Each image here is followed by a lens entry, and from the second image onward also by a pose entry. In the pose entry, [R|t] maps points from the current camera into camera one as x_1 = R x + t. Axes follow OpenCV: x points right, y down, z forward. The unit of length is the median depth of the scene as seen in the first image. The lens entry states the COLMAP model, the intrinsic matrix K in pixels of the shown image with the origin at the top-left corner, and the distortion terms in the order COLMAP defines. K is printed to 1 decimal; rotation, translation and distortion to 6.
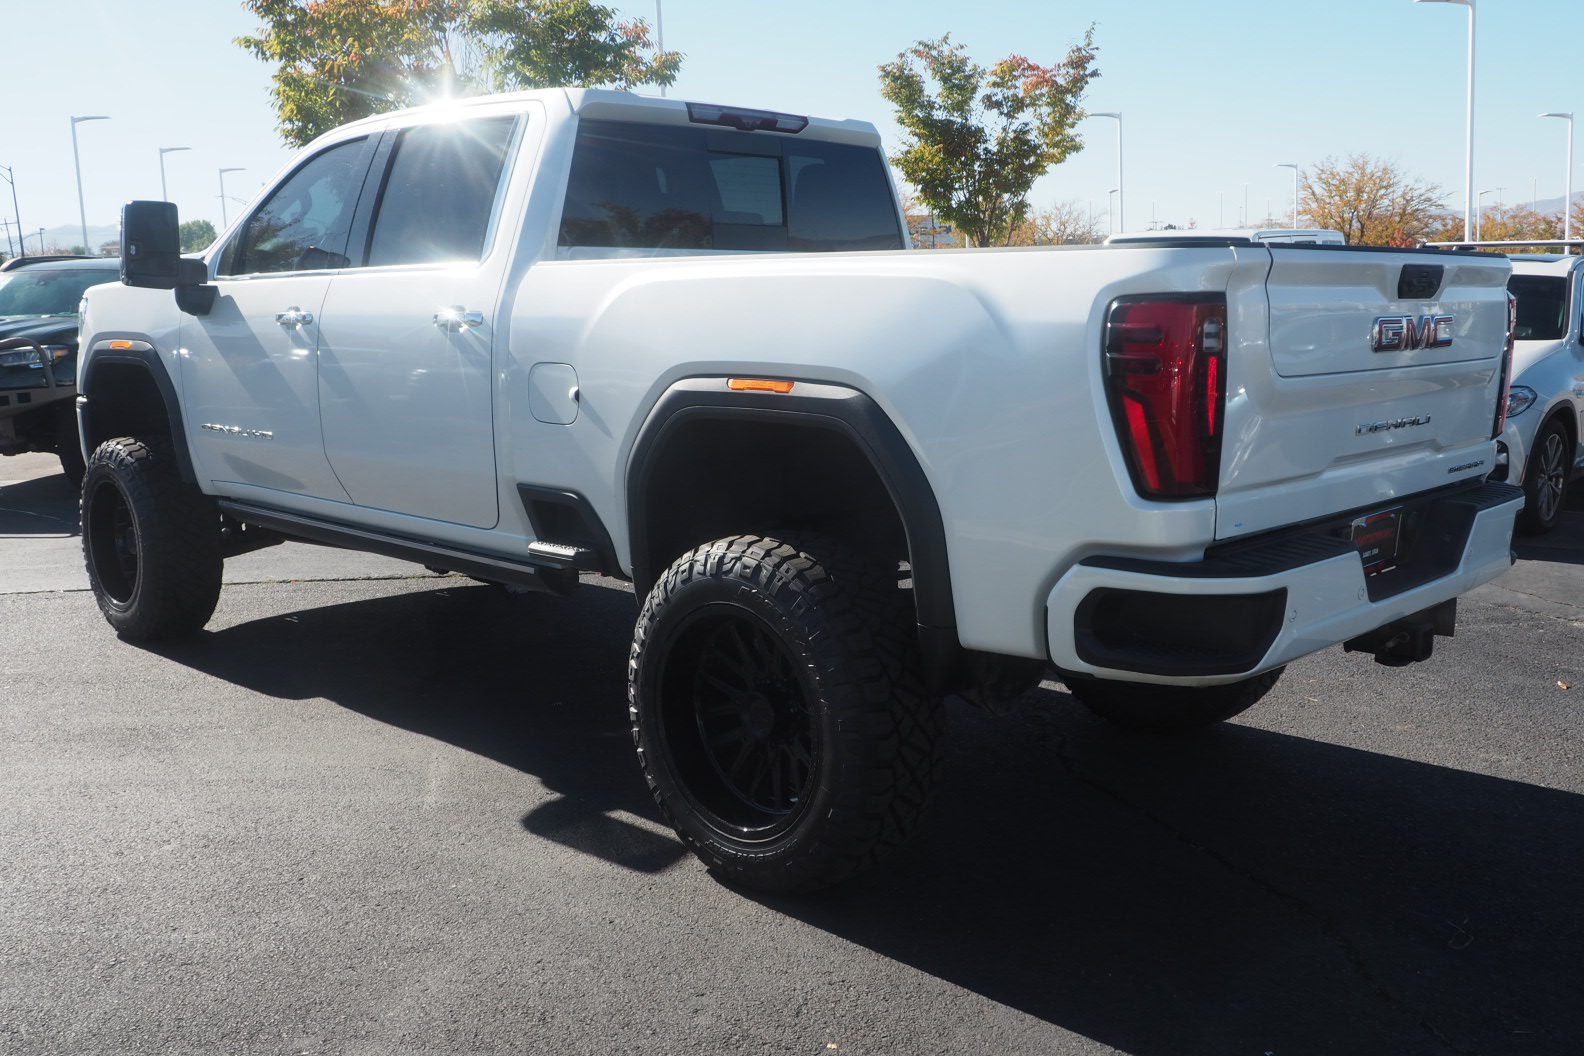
lens RADIAL K [[1420.5, 0, 792.0], [0, 1420.5, 528.0], [0, 0, 1]] dist [0.001892, 0.002305]
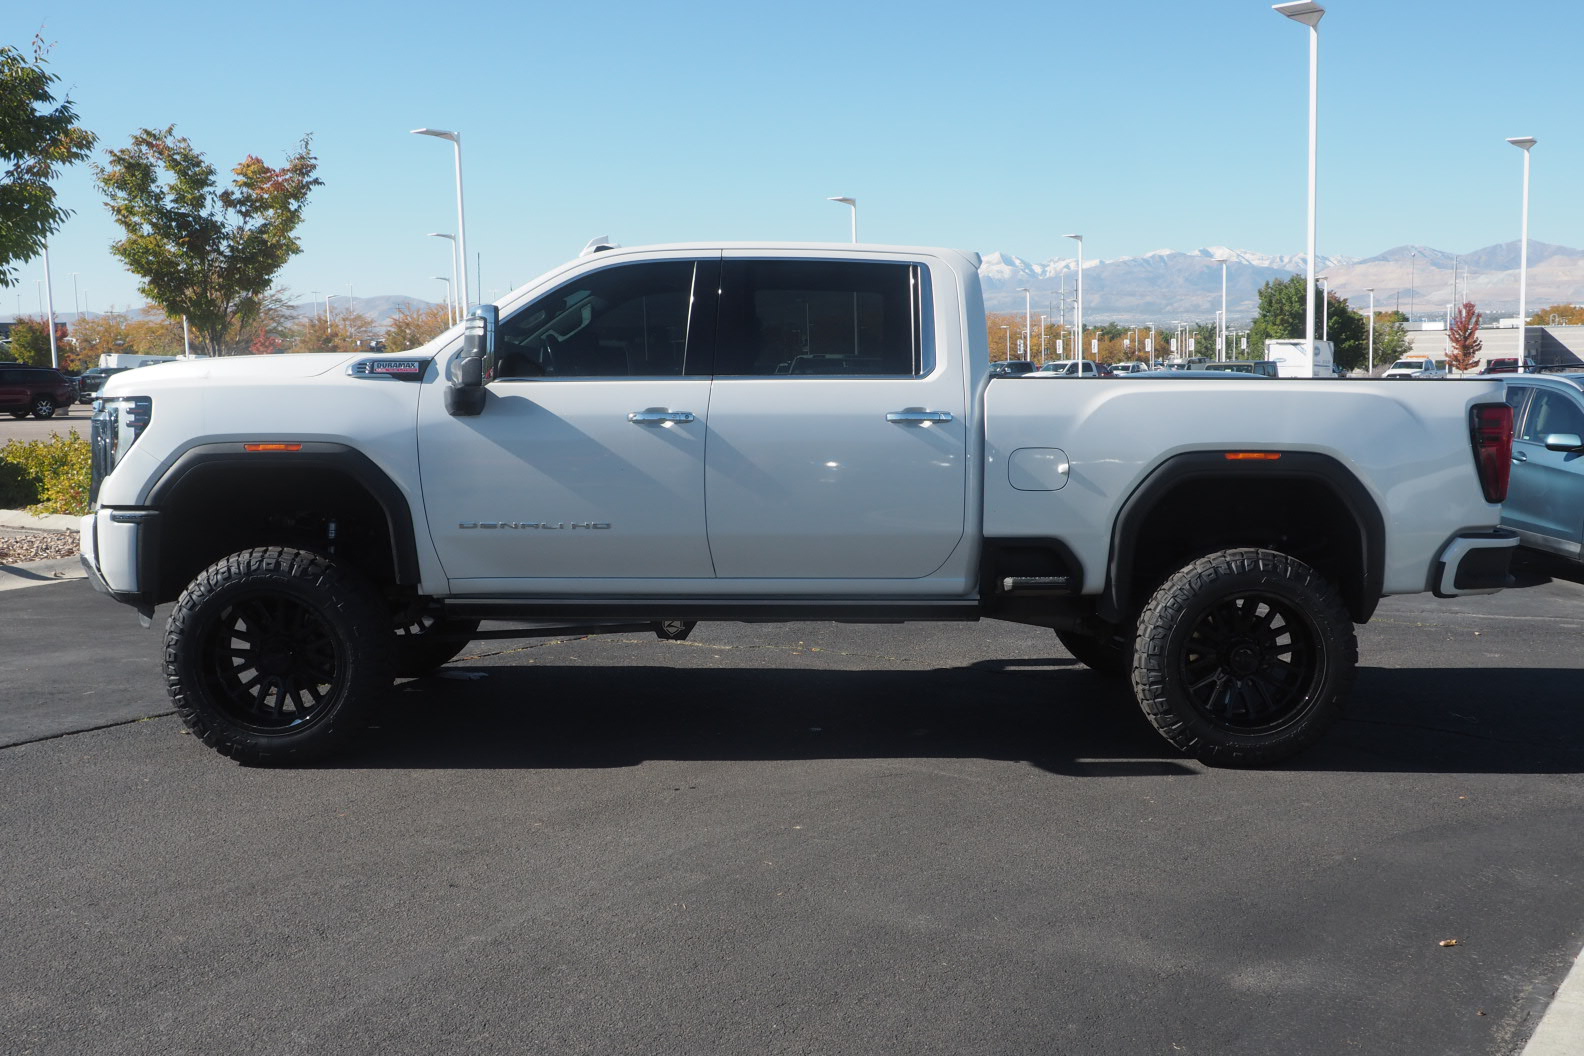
lens RADIAL K [[1420.5, 0, 792.0], [0, 1420.5, 528.0], [0, 0, 1]] dist [0.001892, 0.002305]
pose [[0.717699, -0.061747, 0.693611, -0.282476], [0.107115, 0.993995, -0.022347, -0.006700], [-0.688066, 0.090334, 0.720003, 0.032286]]
